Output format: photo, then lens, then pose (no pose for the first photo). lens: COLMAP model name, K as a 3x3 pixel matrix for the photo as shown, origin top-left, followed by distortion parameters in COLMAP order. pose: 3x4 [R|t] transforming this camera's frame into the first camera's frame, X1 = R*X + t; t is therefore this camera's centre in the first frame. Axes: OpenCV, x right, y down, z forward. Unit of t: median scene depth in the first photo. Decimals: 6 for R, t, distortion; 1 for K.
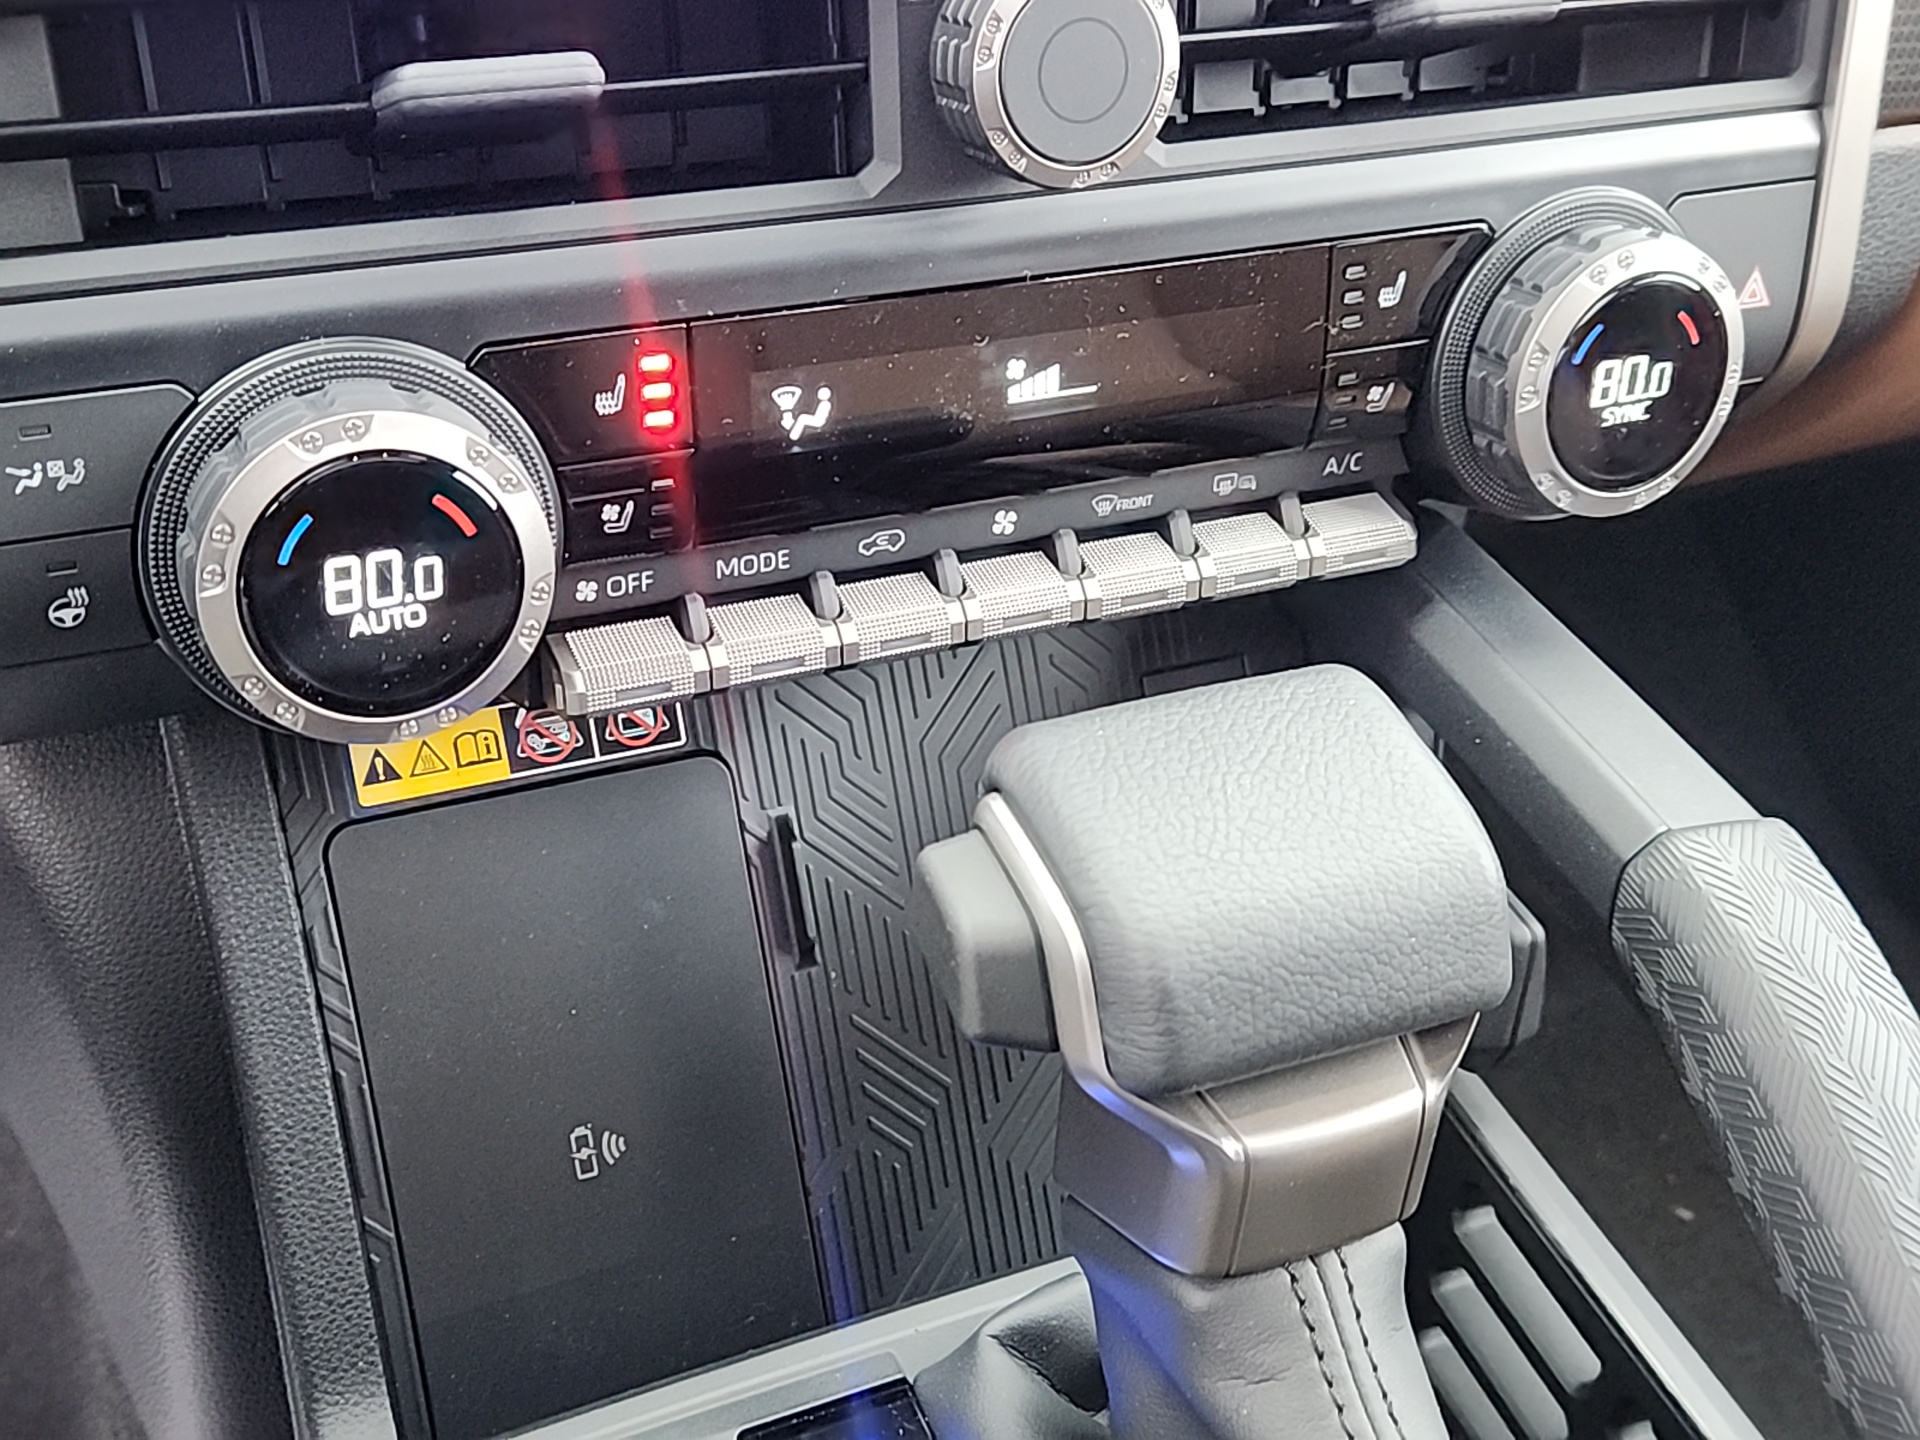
lens RADIAL K [[2187.0, 0, 960.0], [0, 2187.0, 720.0], [0, 0, 1]] dist [0.093721, -0.136888]
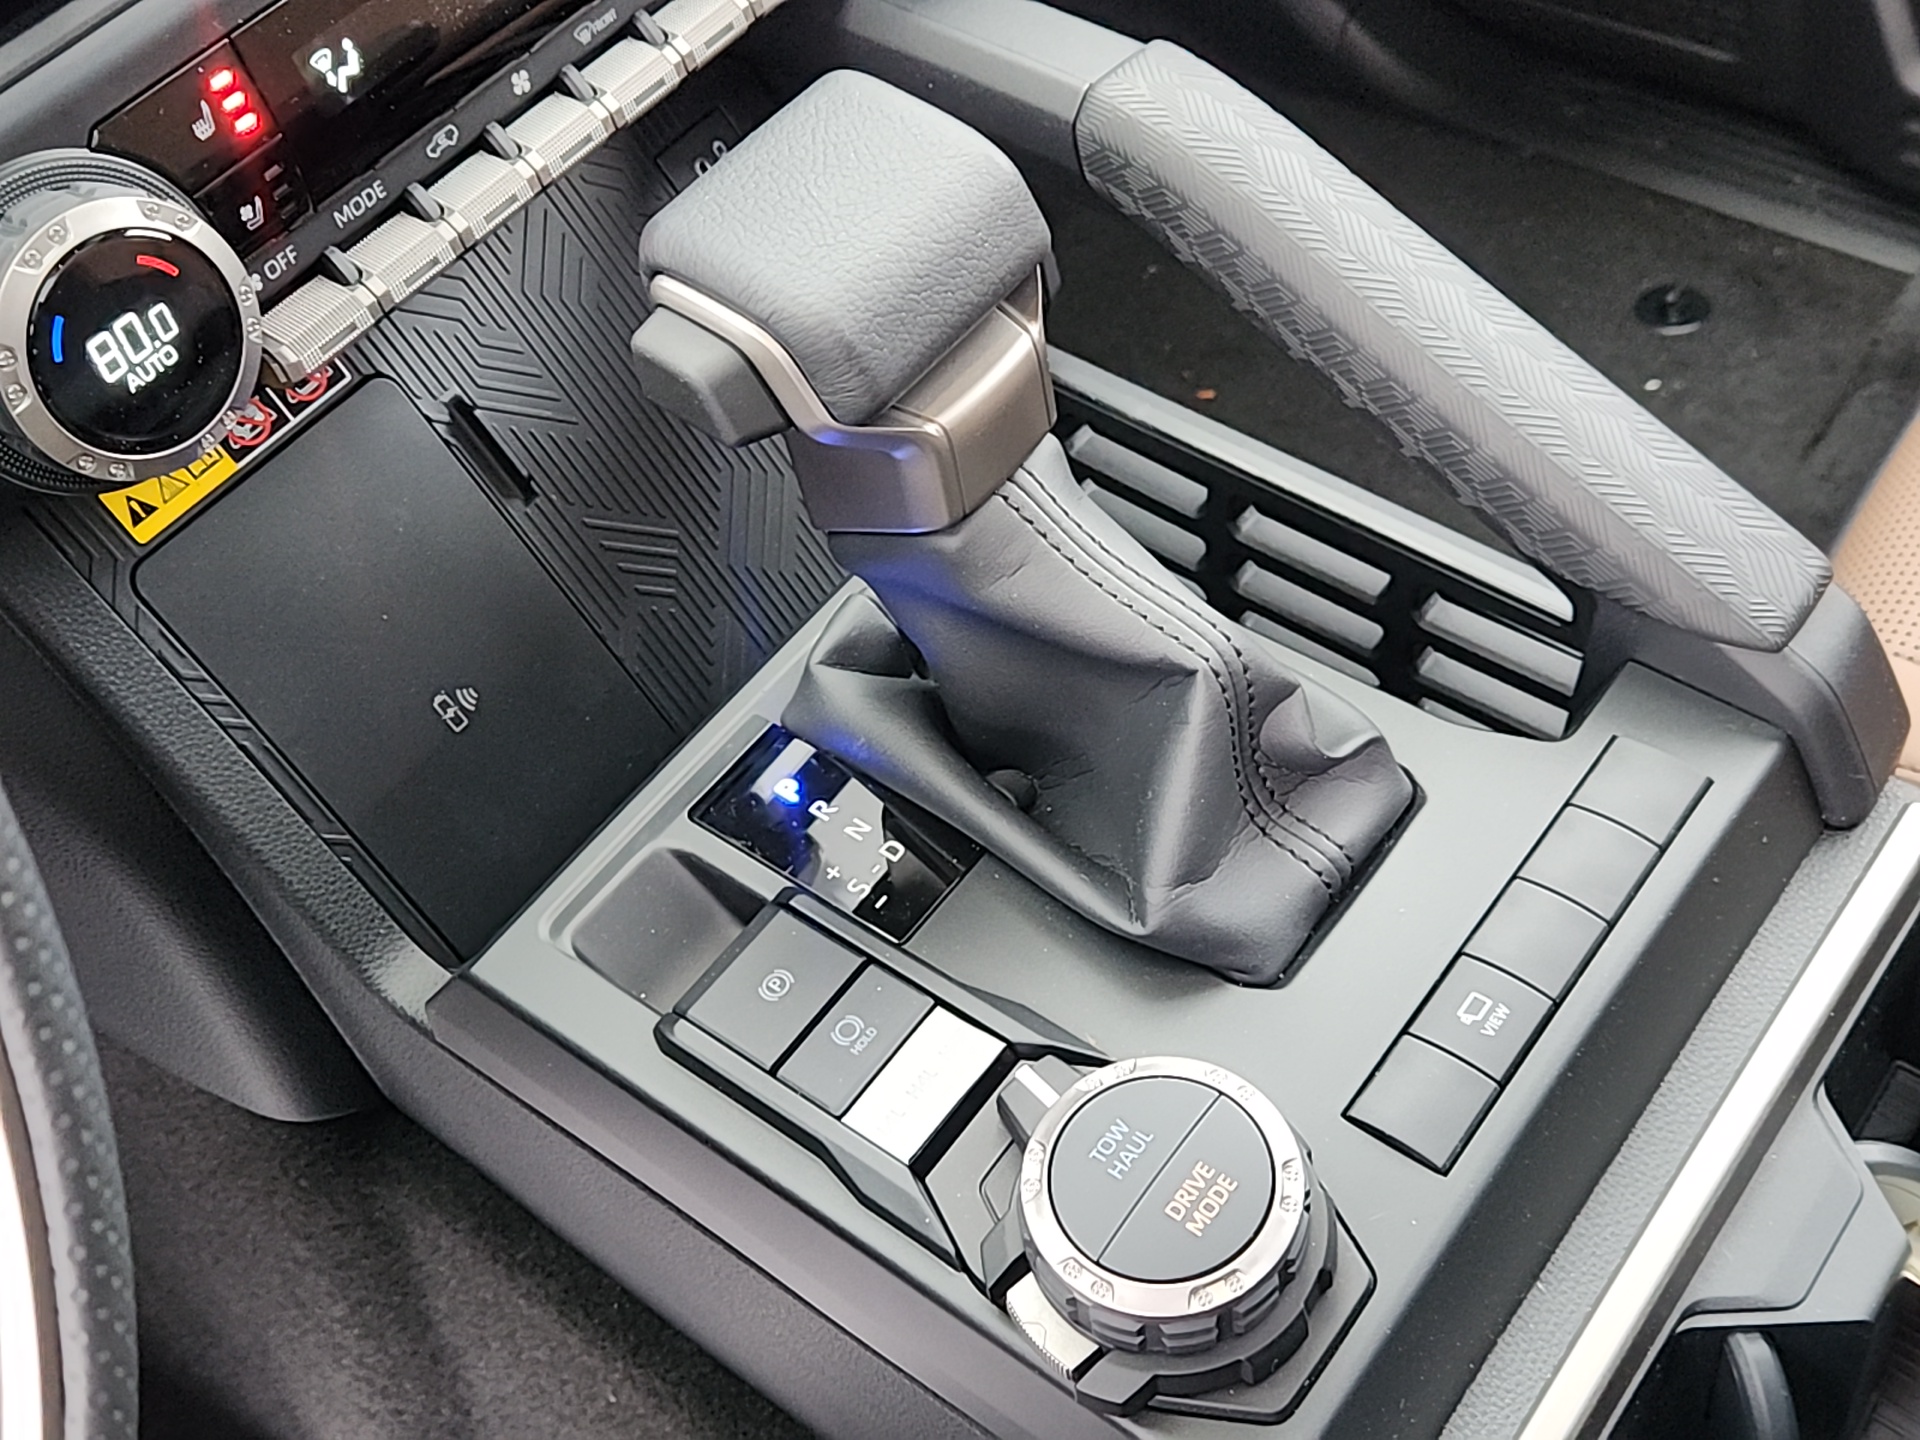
lens RADIAL K [[2187.0, 0, 960.0], [0, 2187.0, 720.0], [0, 0, 1]] dist [0.093721, -0.136888]
pose [[0.864063, -0.479985, 0.151691, -0.132948], [0.430172, 0.860573, 0.272704, -0.016358], [-0.261434, -0.170380, 0.950065, -0.301592]]
